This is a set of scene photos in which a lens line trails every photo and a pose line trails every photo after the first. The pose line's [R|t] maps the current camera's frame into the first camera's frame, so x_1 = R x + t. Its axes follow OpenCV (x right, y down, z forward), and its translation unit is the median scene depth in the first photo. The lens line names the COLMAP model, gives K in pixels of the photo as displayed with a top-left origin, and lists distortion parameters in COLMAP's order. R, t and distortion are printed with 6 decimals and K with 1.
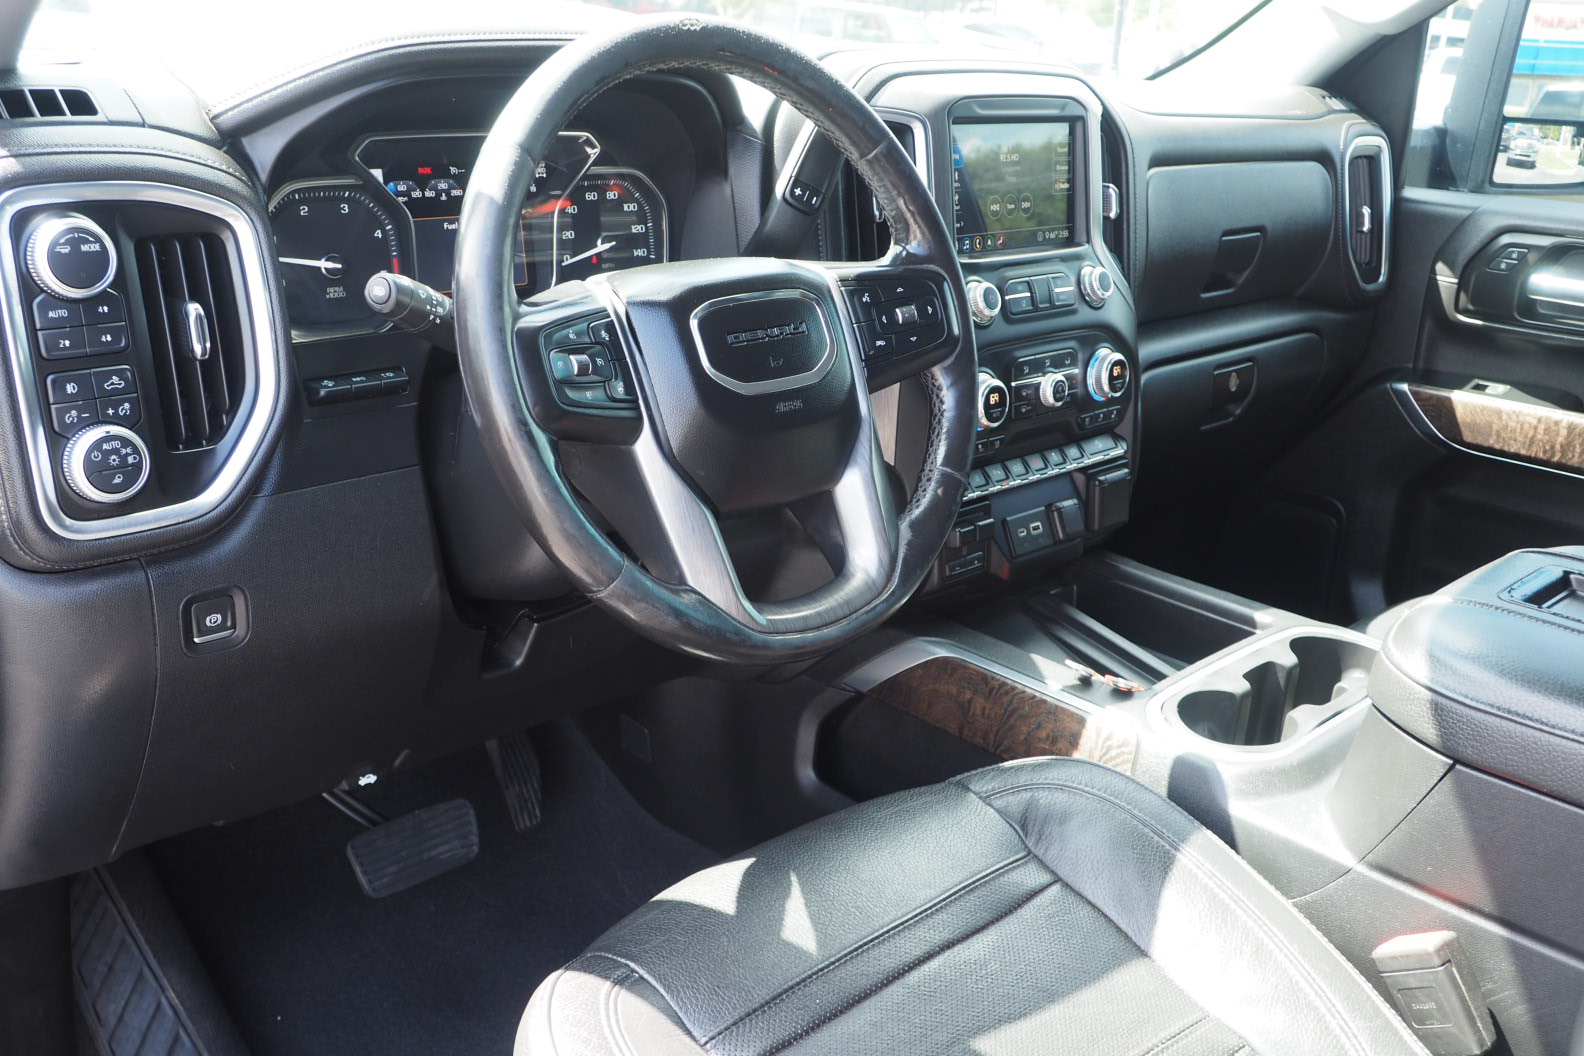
lens RADIAL K [[1469.5, 0, 792.0], [0, 1469.5, 528.0], [0, 0, 1]] dist [-0.002621, 0.008110]
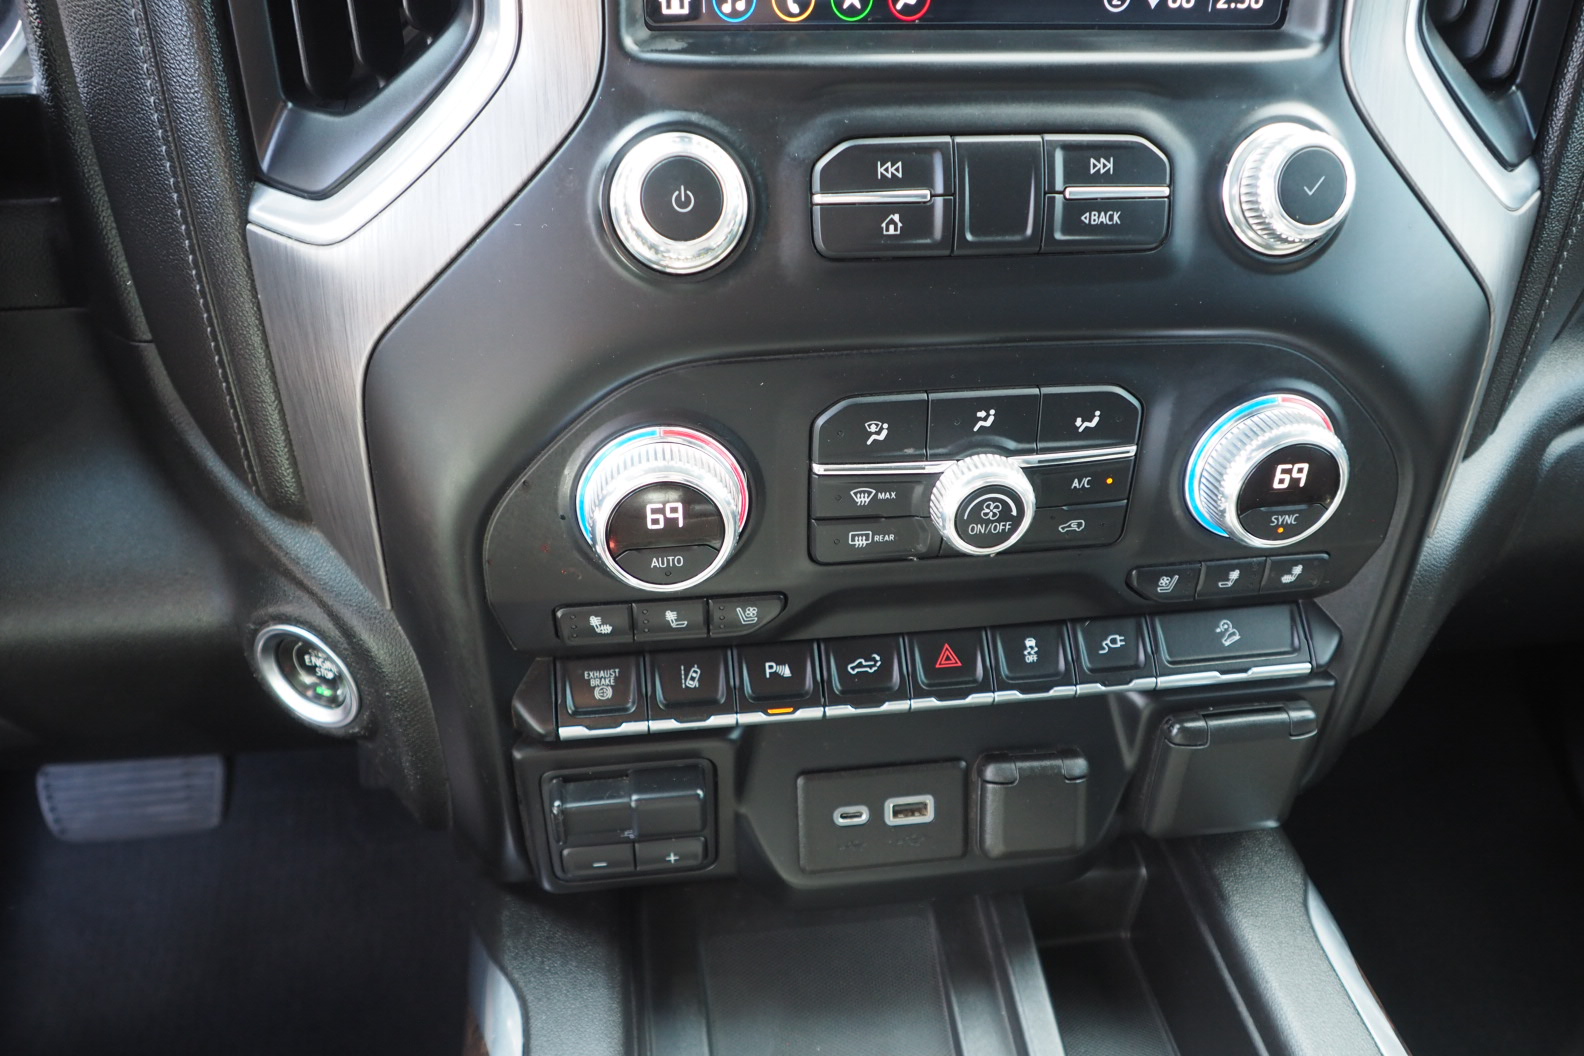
lens RADIAL K [[1131.9, 0, 792.0], [0, 1131.9, 528.0], [0, 0, 1]] dist [-0.038933, -0.001993]
pose [[0.806476, 0.327620, -0.492201, 0.322942], [-0.181314, 0.929378, 0.321530, -0.194555], [0.562781, -0.170063, 0.808923, 0.930072]]
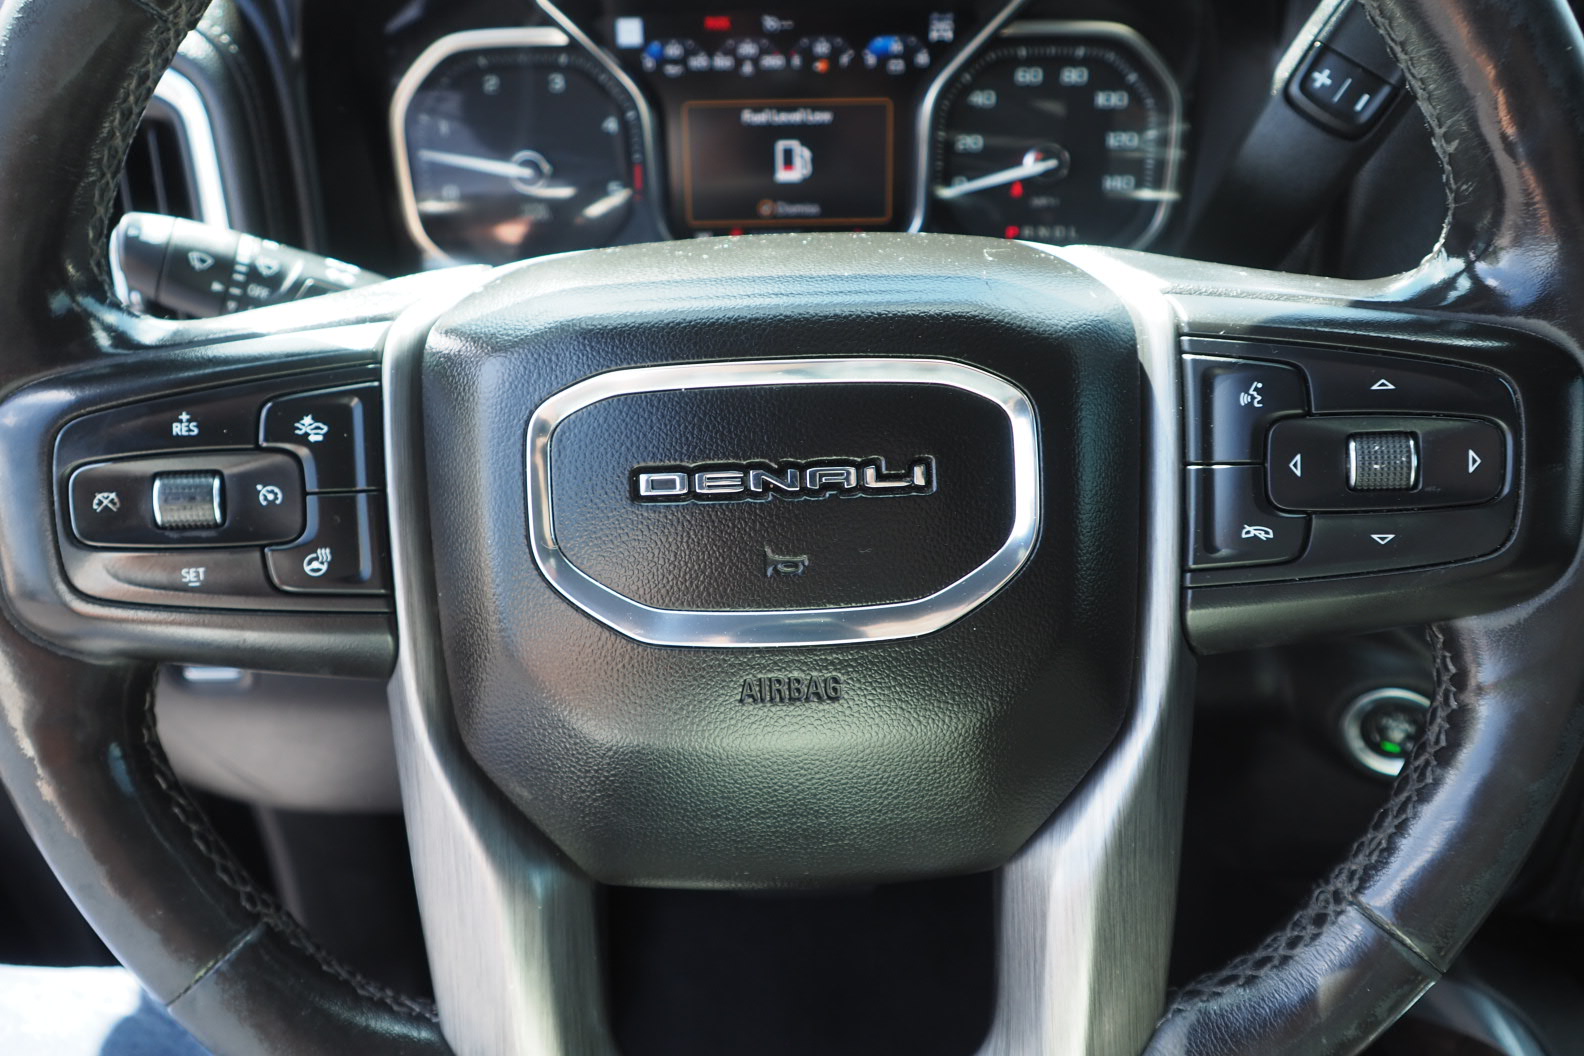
lens RADIAL K [[1103.8, 0, 789.3], [0, 1103.8, 551.9], [0, 0, 1]] dist [-0.046074, -0.001656]
pose [[0.713009, 0.304791, -0.631444, 0.127956], [-0.180072, 0.949970, 0.255208, -0.149105], [0.677638, -0.068260, 0.732221, 0.645662]]
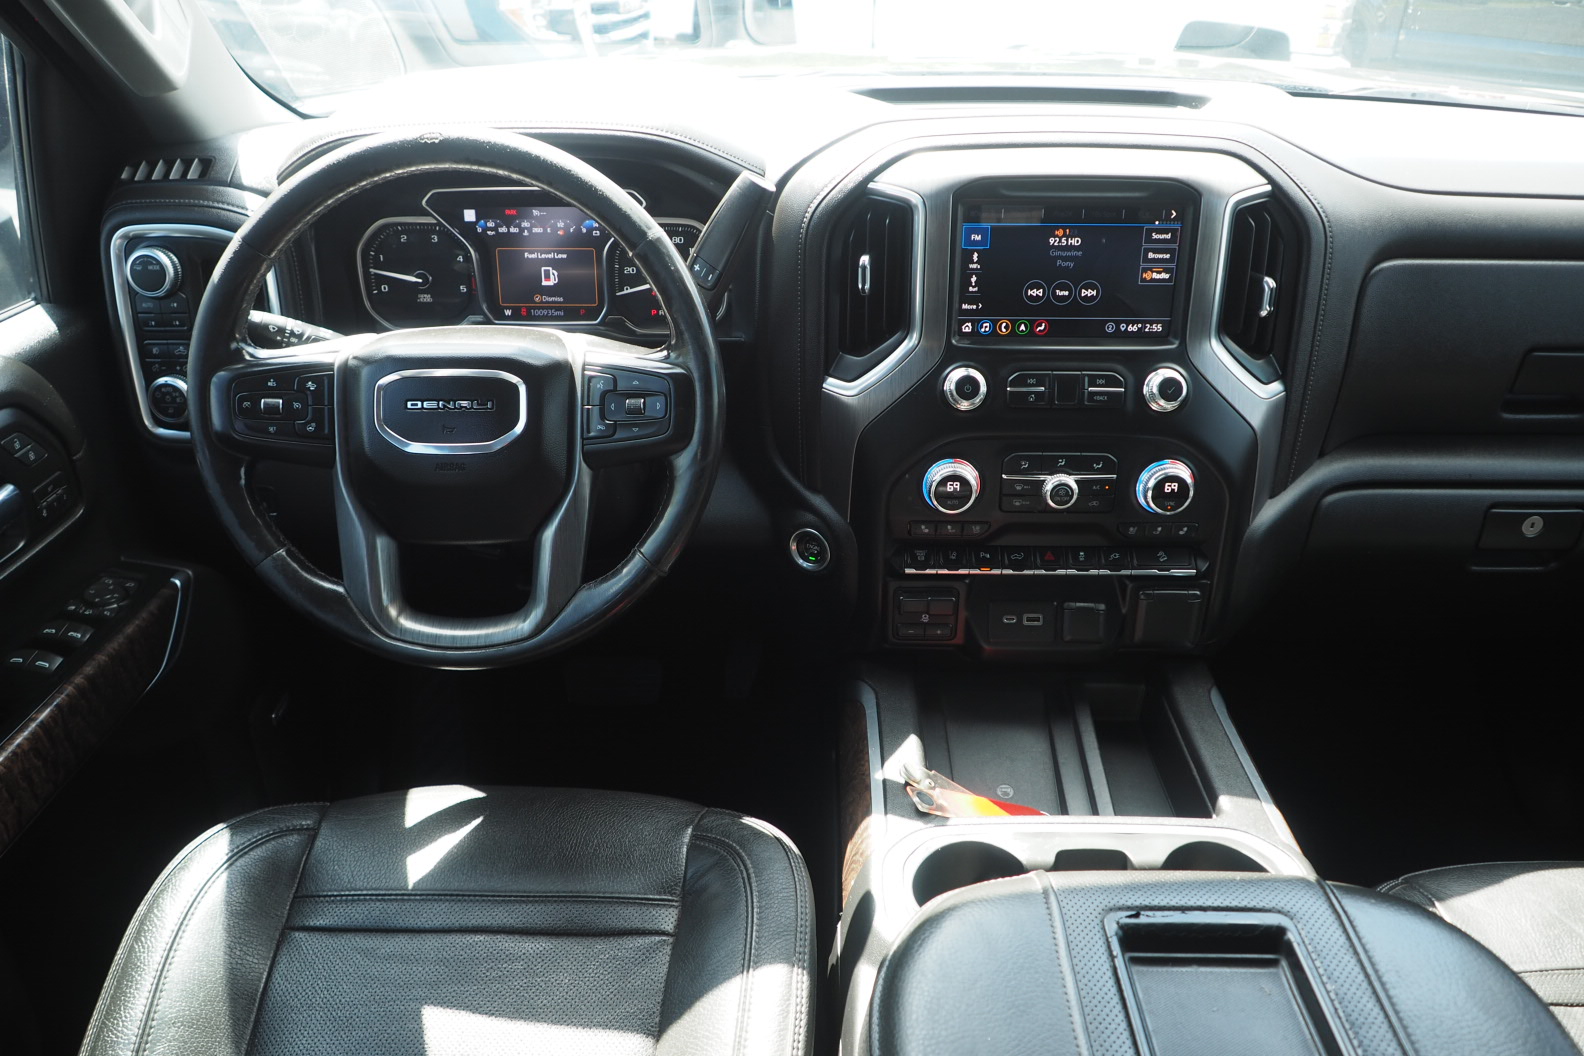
lens RADIAL K [[1118.1, 0, 792.0], [0, 1118.1, 528.0], [0, 0, 1]] dist [-0.009336, -0.003868]
pose [[0.699189, 0.296440, -0.650583, 0.644249], [-0.200308, 0.954766, 0.219768, -0.235810], [0.686303, -0.023342, 0.726941, 0.422571]]
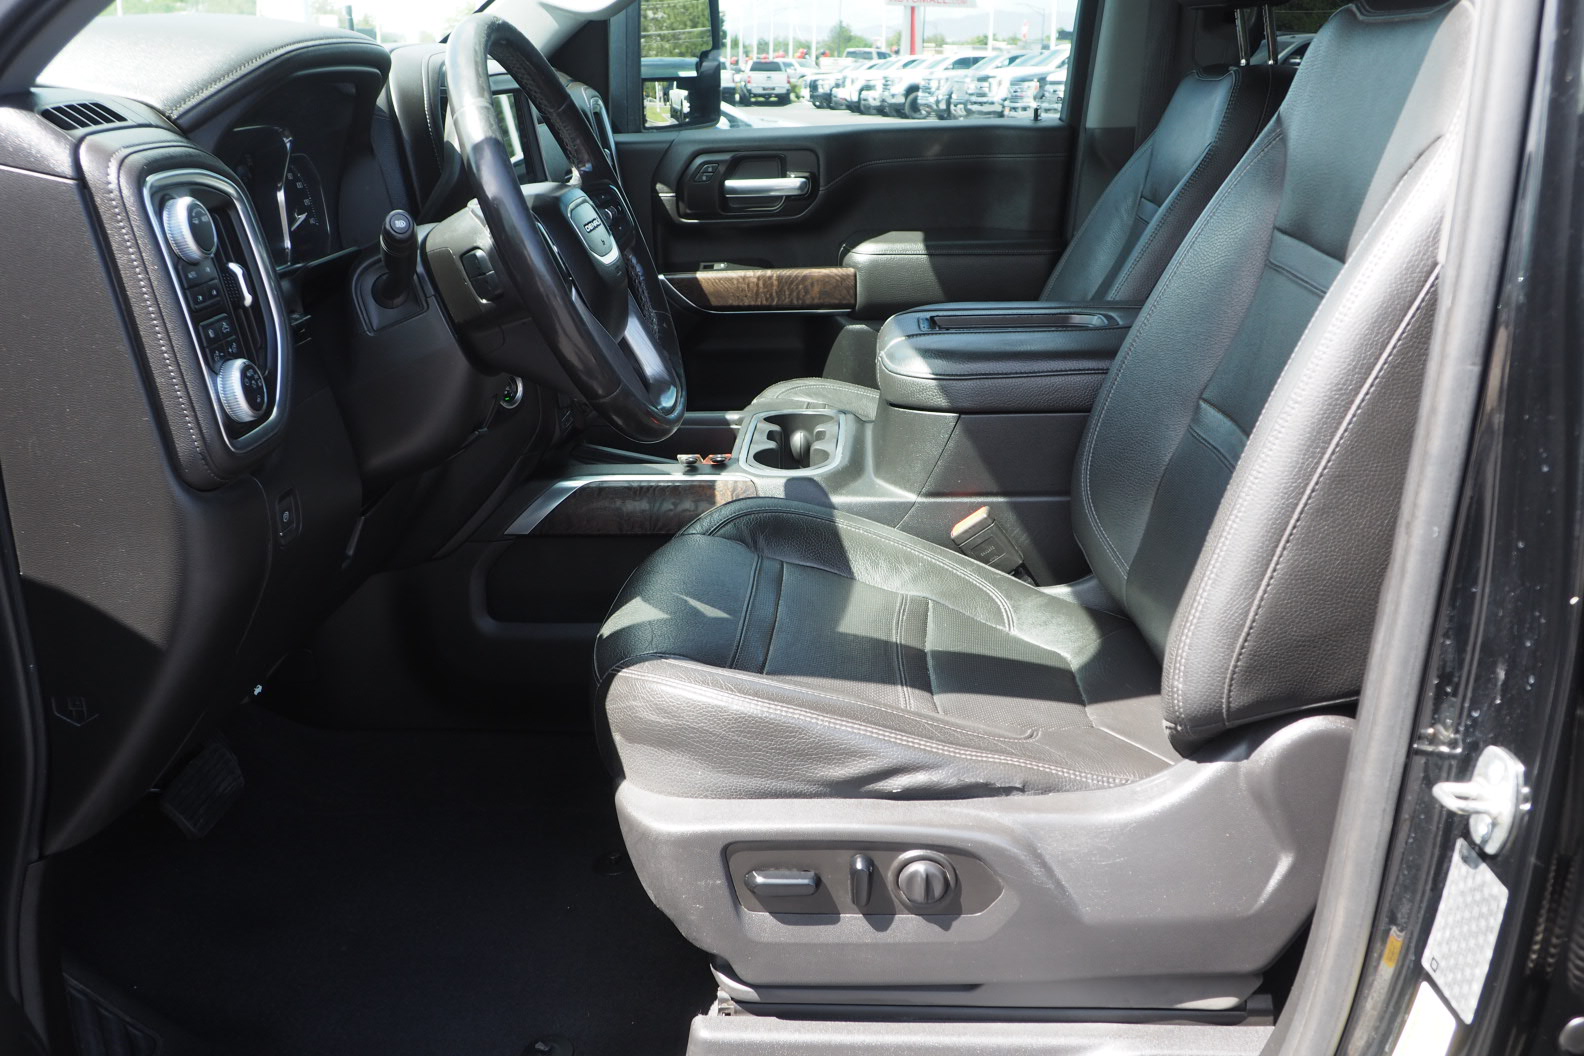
lens RADIAL K [[1469.5, 0, 792.0], [0, 1469.5, 528.0], [0, 0, 1]] dist [-0.002621, 0.008110]
pose [[0.735459, -0.272845, 0.620206, -0.695065], [0.278487, 0.956175, 0.090409, 0.064054], [-0.617694, 0.106228, 0.779211, -0.190121]]
